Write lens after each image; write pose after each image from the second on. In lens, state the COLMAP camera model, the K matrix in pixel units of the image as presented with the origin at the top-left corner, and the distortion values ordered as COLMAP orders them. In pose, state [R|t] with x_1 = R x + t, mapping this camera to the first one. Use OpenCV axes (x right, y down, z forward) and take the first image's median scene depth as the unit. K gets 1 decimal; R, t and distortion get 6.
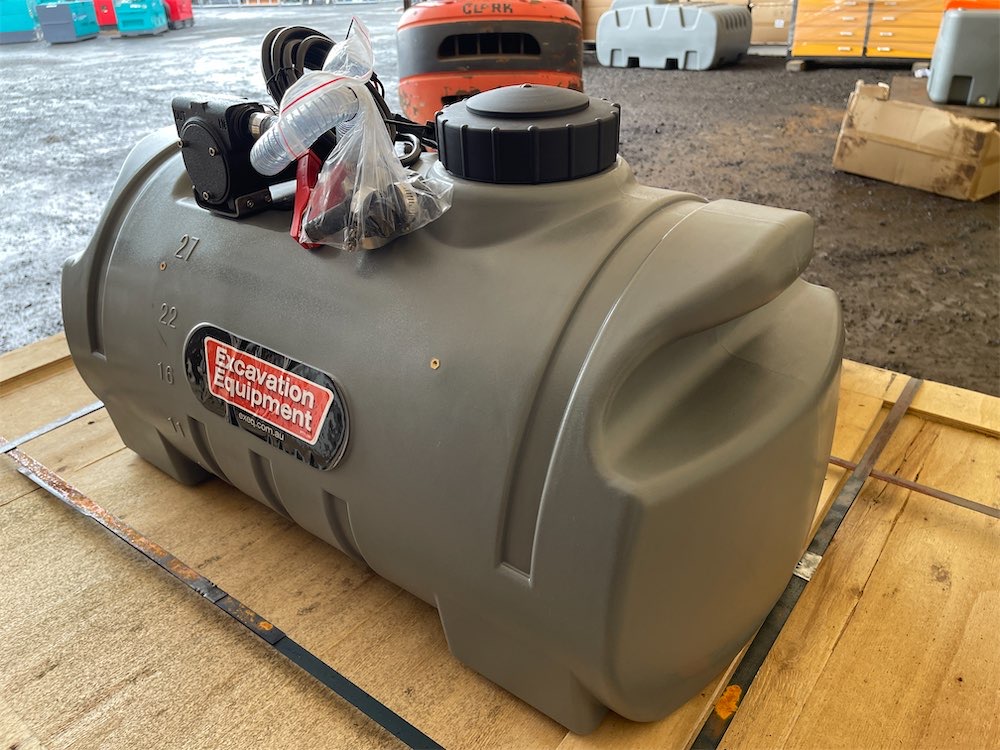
lens RADIAL K [[759.9, 0, 494.1], [0, 759.9, 377.6], [0, 0, 1]] dist [-0.006952, -0.045000]
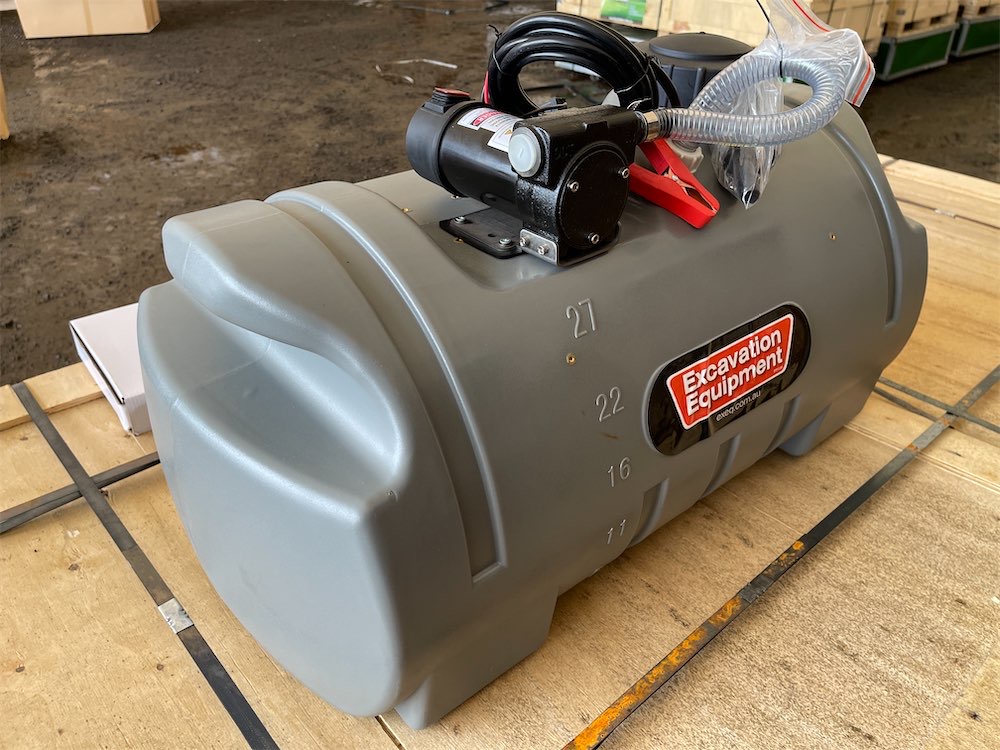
lens RADIAL K [[759.9, 0, 493.3], [0, 759.9, 373.4], [0, 0, 1]] dist [-0.006952, -0.045000]
pose [[0.206999, -0.483160, 0.850710, -1.219178], [0.443372, 0.821452, 0.358660, -0.482759], [-0.872108, 0.302939, 0.384260, 0.879864]]
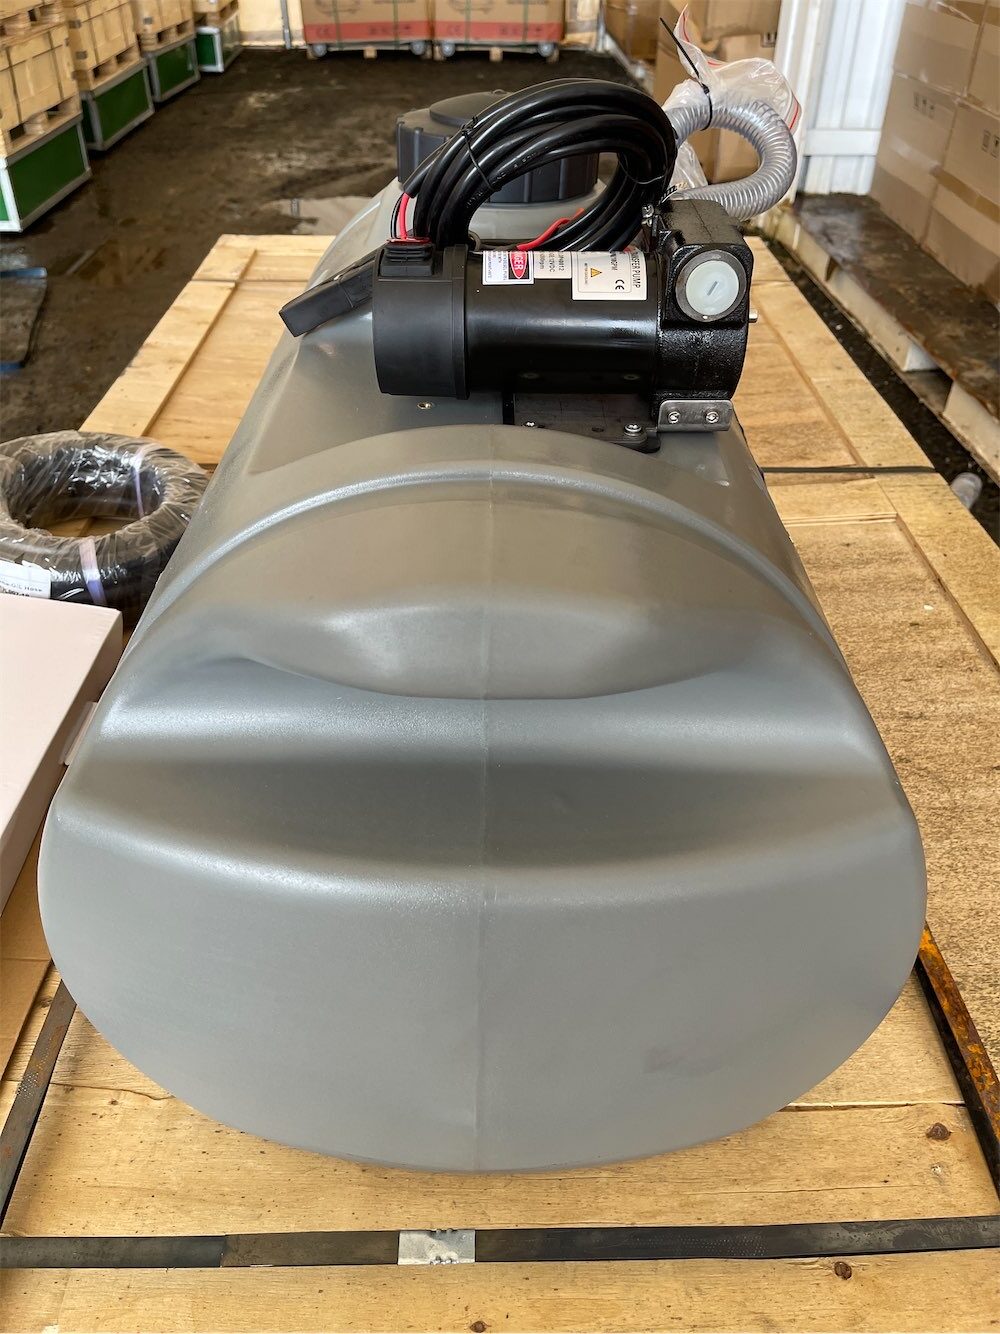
lens RADIAL K [[1013.7, 0, 496.3], [0, 1013.7, 670.0], [0, 0, 1]] dist [-0.006952, -0.045000]
pose [[-0.611595, -0.449204, 0.651282, -0.940161], [0.389830, 0.545228, 0.742131, -0.812905], [-0.688465, 0.707773, -0.158345, 1.495317]]
